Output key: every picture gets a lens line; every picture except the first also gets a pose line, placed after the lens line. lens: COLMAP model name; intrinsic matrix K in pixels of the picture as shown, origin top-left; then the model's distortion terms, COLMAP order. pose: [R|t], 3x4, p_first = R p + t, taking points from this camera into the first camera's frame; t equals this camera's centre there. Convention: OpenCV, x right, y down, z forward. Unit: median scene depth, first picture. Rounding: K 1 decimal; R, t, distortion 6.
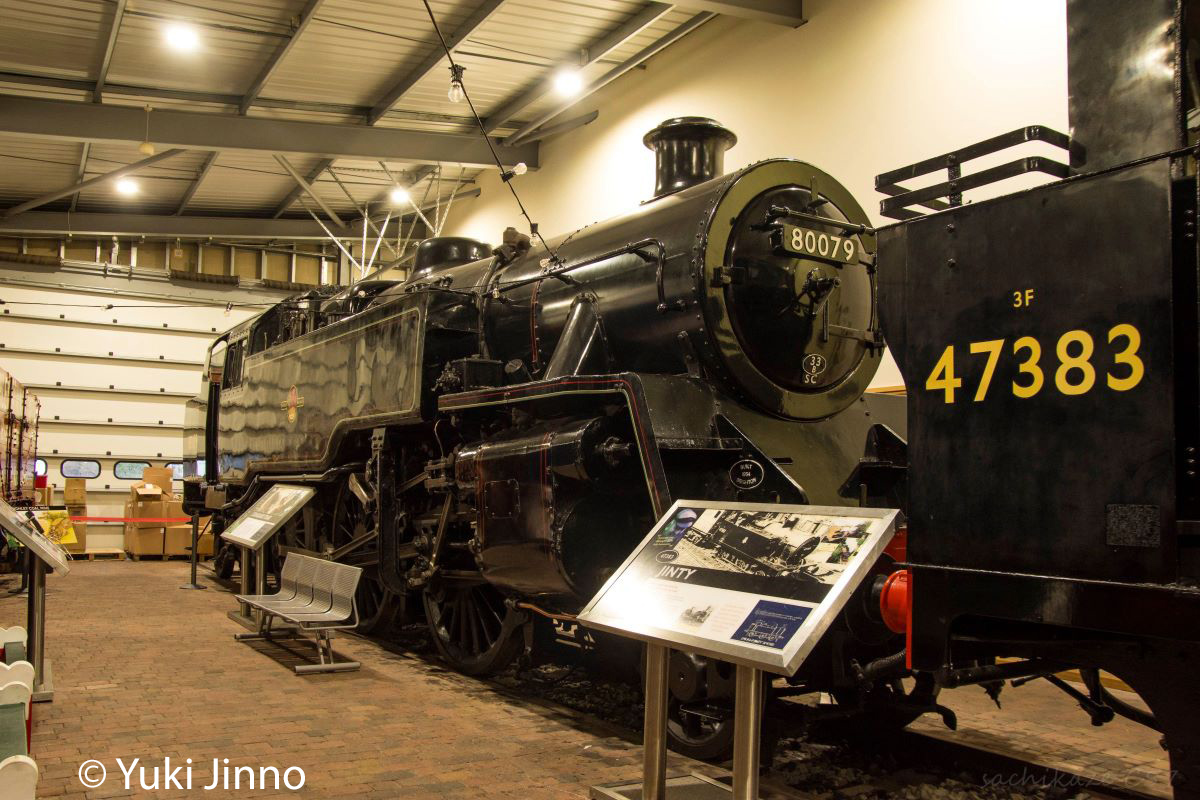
lens RADIAL K [[891.9, 0, 600.0], [0, 891.9, 400.0], [0, 0, 1]] dist [-0.067534, -0.000391]
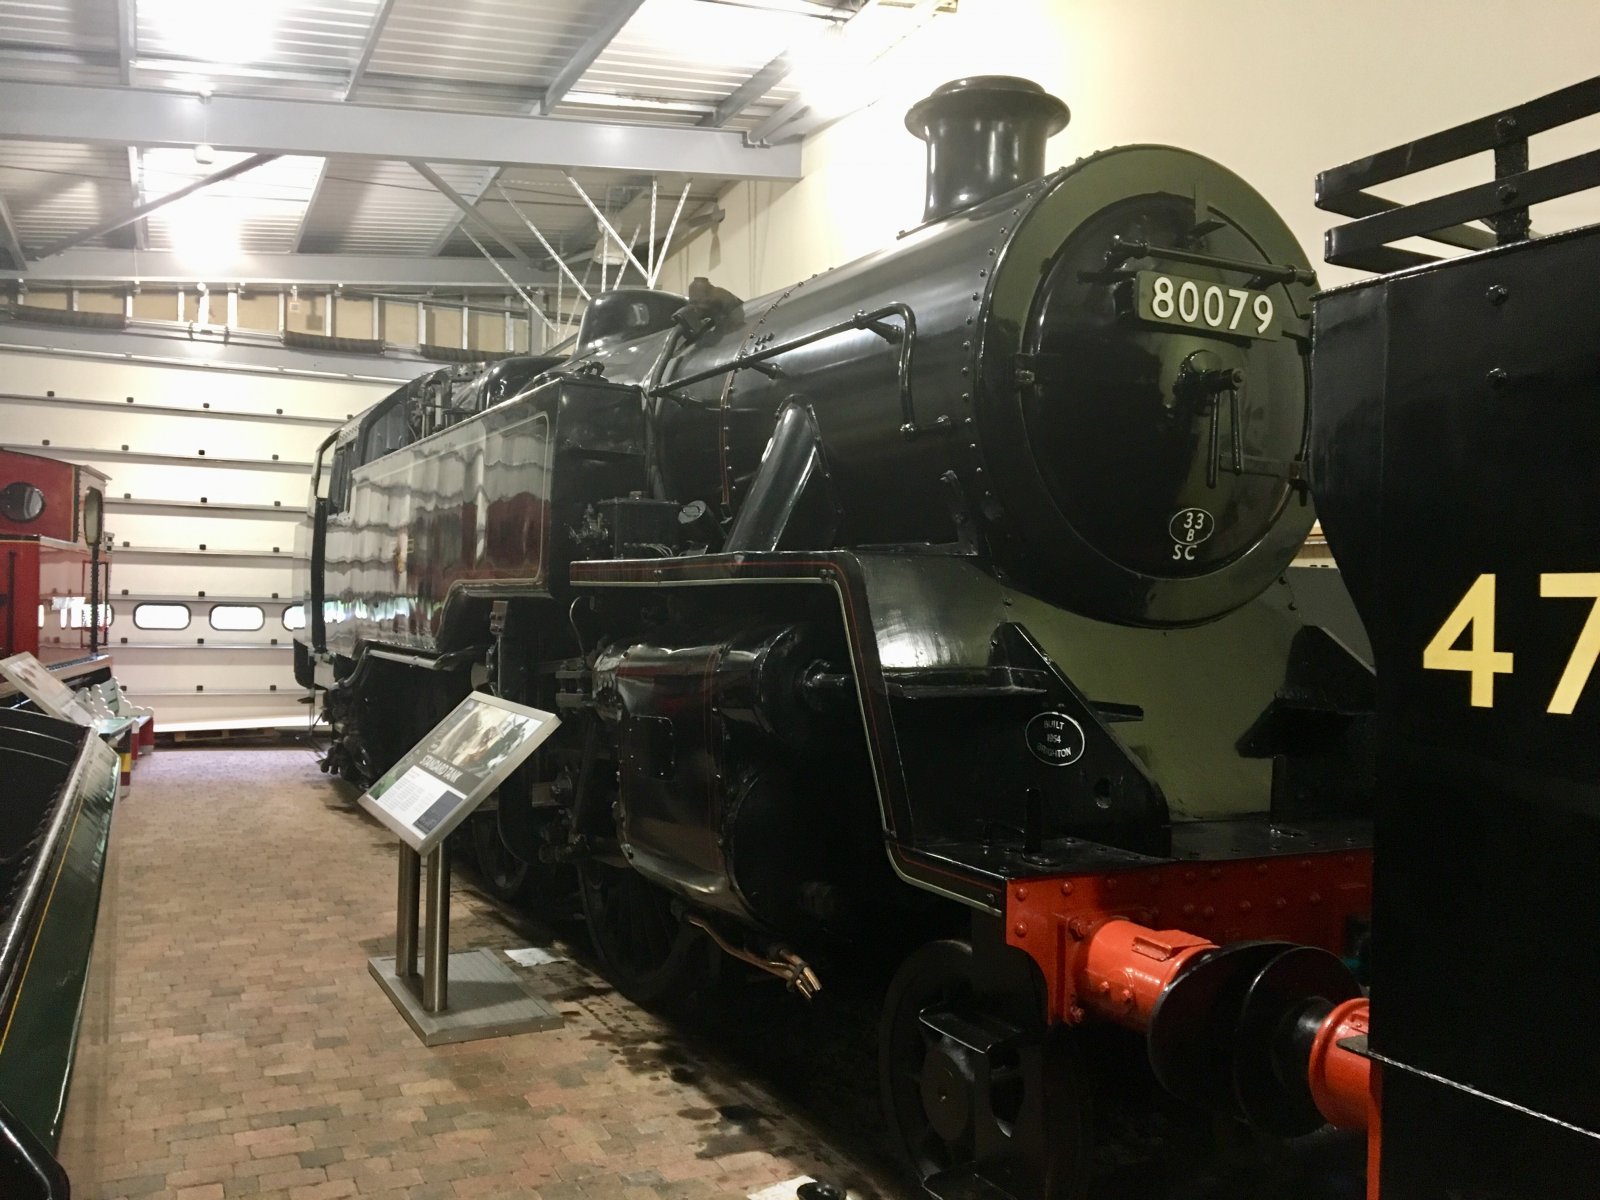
lens RADIAL K [[1249.2, 0, 790.3], [0, 1249.2, 590.8], [0, 0, 1]] dist [0.117823, -0.226264]
pose [[0.996048, 0.003132, -0.088767, 0.061893], [0.002402, 0.998063, 0.062167, -0.049206], [0.088790, -0.062134, 0.994111, 0.192744]]
